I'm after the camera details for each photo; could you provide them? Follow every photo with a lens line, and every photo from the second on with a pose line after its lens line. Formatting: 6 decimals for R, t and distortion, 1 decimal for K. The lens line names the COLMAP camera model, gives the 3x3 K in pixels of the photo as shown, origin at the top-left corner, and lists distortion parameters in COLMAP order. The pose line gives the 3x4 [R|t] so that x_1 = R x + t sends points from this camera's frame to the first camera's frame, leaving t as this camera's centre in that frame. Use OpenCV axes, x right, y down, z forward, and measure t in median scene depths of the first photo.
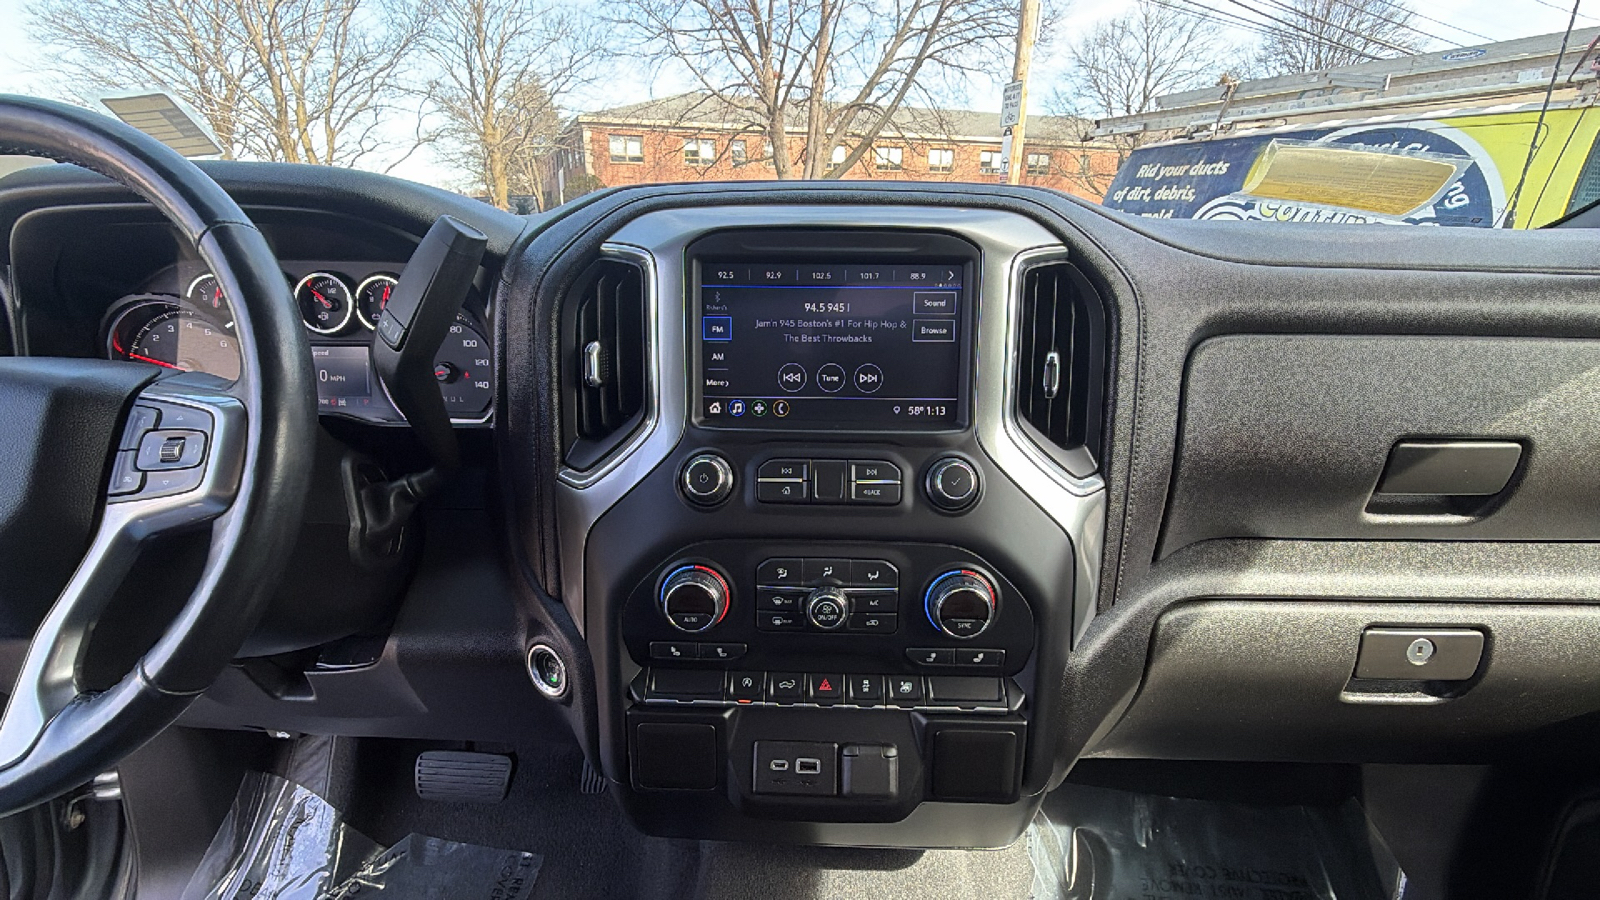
lens RADIAL K [[733.3, 0, 803.3], [0, 733.3, 448.2], [0, 0, 1]] dist [0.000763, 0.000115]
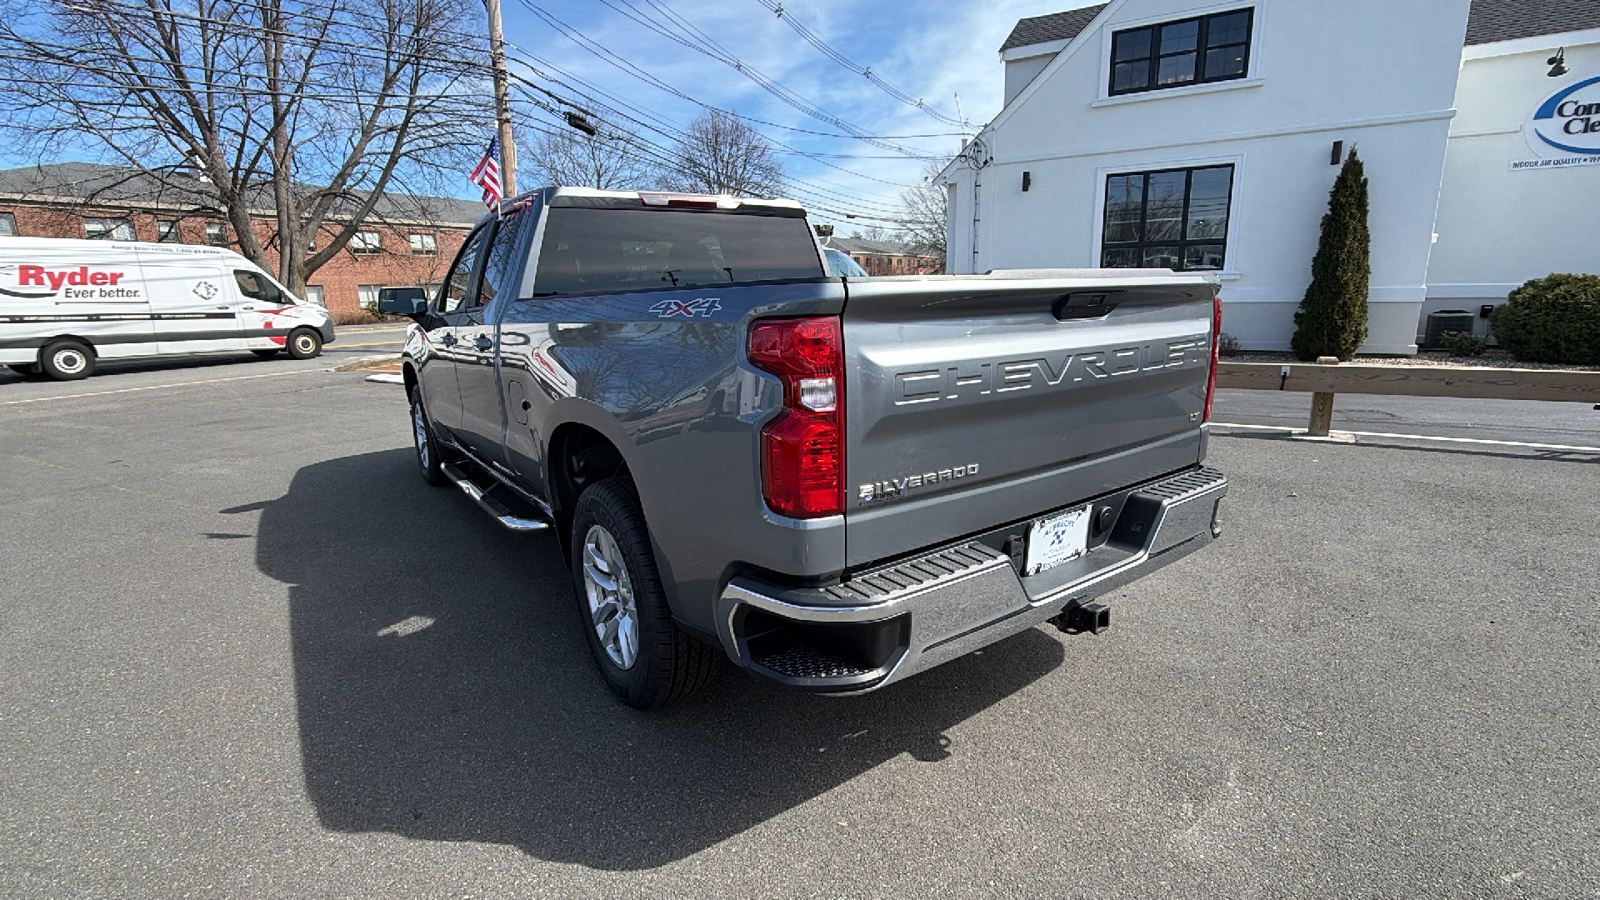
lens RADIAL K [[729.5, 0, 801.2], [0, 729.5, 452.0], [0, 0, 1]] dist [-0.000031, -0.000073]
pose [[0.793519, -0.158217, 0.587618, -0.349932], [0.211813, 0.977040, -0.022963, 0.252582], [-0.570494, 0.142686, 0.808812, -0.797273]]
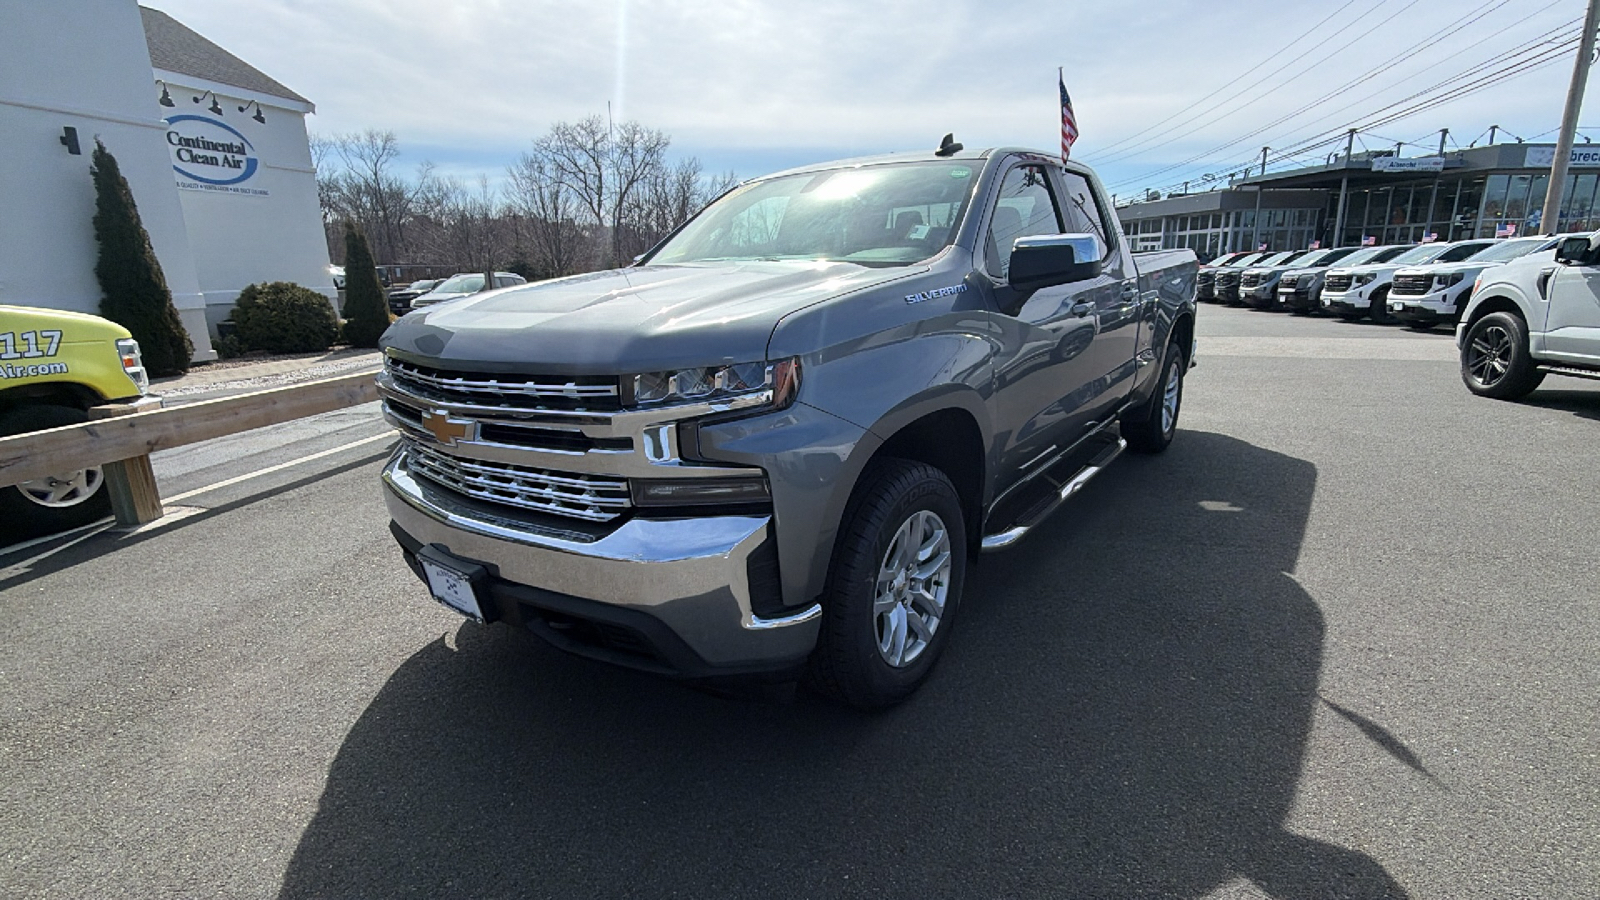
lens RADIAL K [[730.6, 0, 801.6], [0, 730.6, 450.5], [0, 0, 1]] dist [-0.000517, 0.000150]
pose [[-0.815793, -0.127610, 0.564089, -0.345187], [0.197044, 0.855671, 0.478540, -0.184516], [-0.543742, 0.501540, -0.672906, 0.582232]]
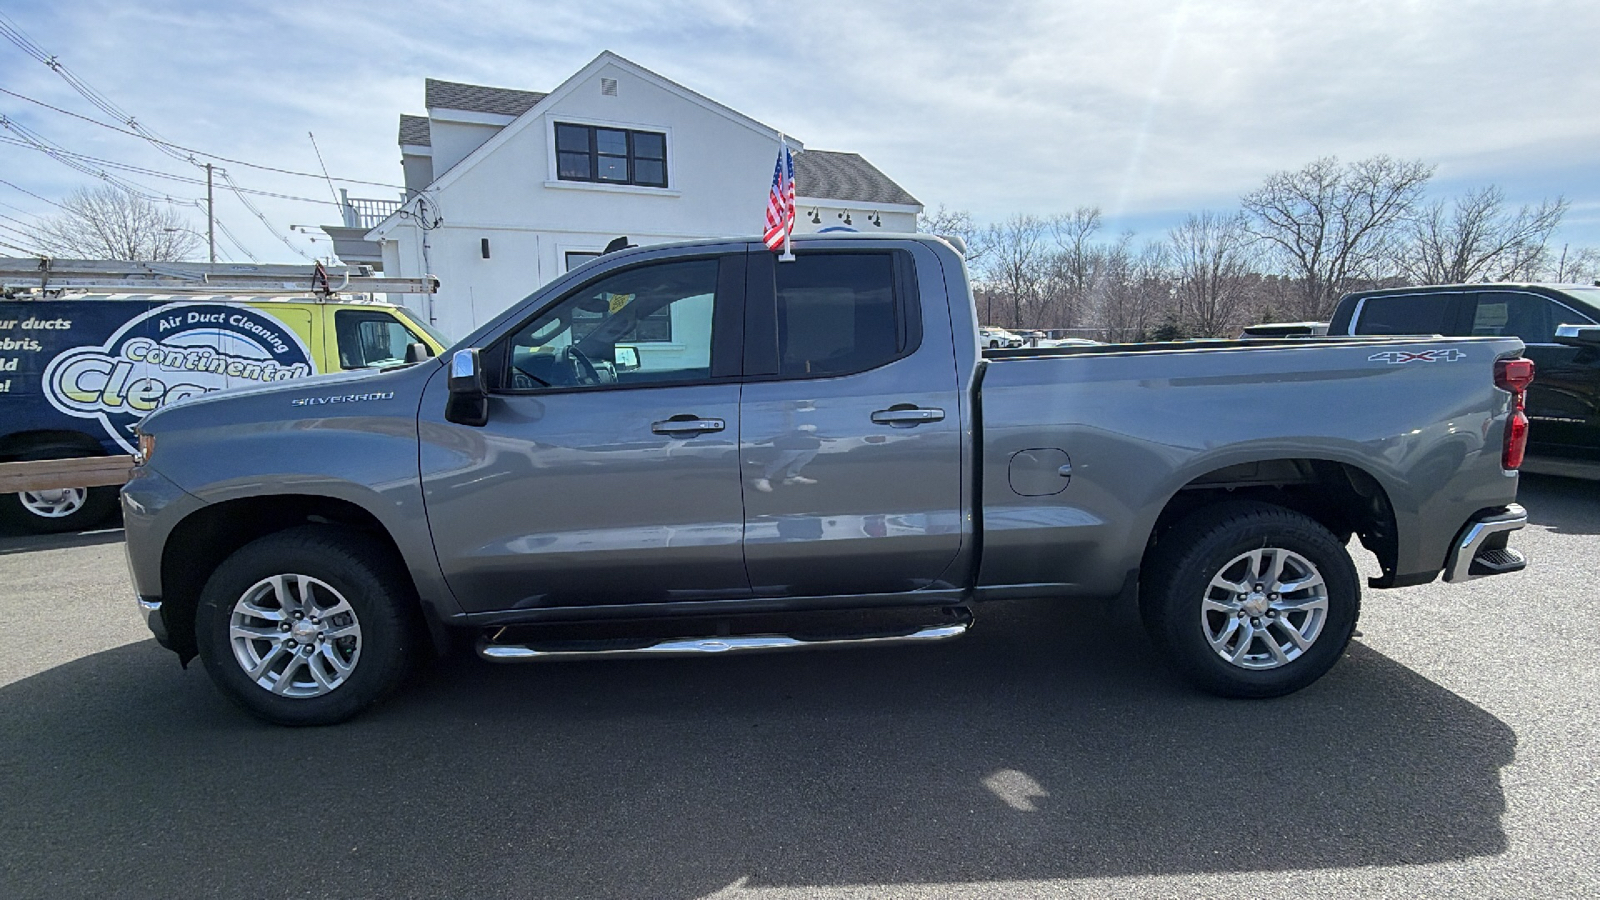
lens RADIAL K [[729.5, 0, 801.2], [0, 729.5, 452.0], [0, 0, 1]] dist [-0.000031, -0.000073]
pose [[-0.048575, -0.153872, 0.986896, -0.670870], [0.323570, 0.932355, 0.161294, 0.010790], [-0.944956, 0.327165, 0.004499, -0.075602]]
